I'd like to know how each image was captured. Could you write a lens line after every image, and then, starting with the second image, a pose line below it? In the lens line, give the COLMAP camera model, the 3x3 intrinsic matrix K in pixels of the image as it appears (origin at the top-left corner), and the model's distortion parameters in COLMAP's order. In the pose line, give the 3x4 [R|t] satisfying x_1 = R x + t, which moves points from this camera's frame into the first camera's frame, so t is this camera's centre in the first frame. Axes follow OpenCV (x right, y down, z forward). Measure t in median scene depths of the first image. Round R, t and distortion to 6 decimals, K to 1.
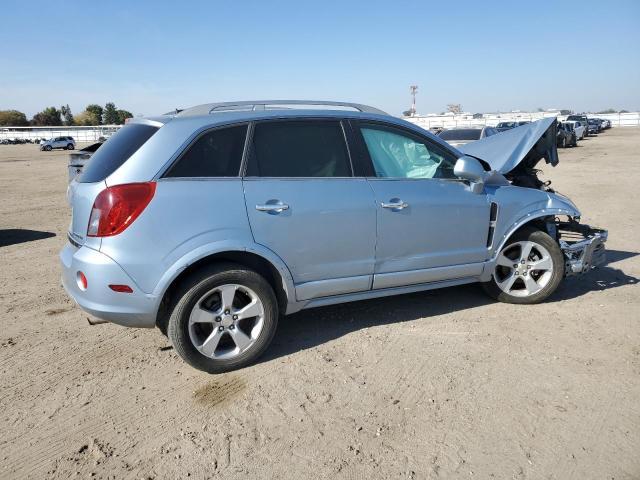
lens RADIAL K [[513.9, 0, 316.5], [0, 513.9, 237.7], [0, 0, 1]] dist [0.037299, -0.010926]
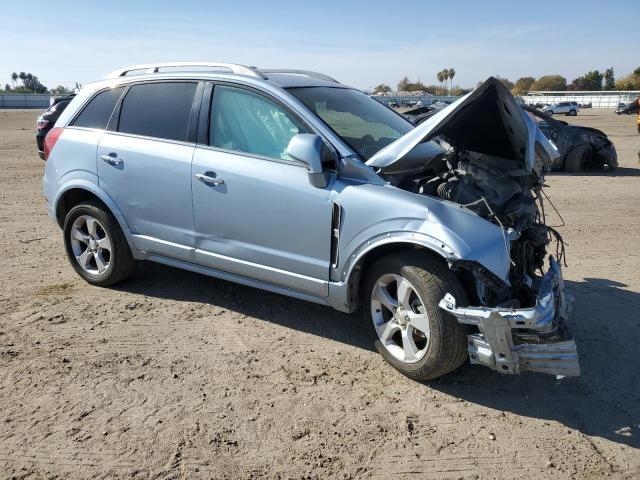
lens RADIAL K [[513.9, 0, 317.3], [0, 513.9, 243.5], [0, 0, 1]] dist [0.037299, -0.010926]
pose [[0.546151, 0.249679, -0.799612, 0.196444], [-0.190150, 0.966582, 0.171939, -0.028311], [0.815820, 0.058141, 0.575376, 0.125691]]
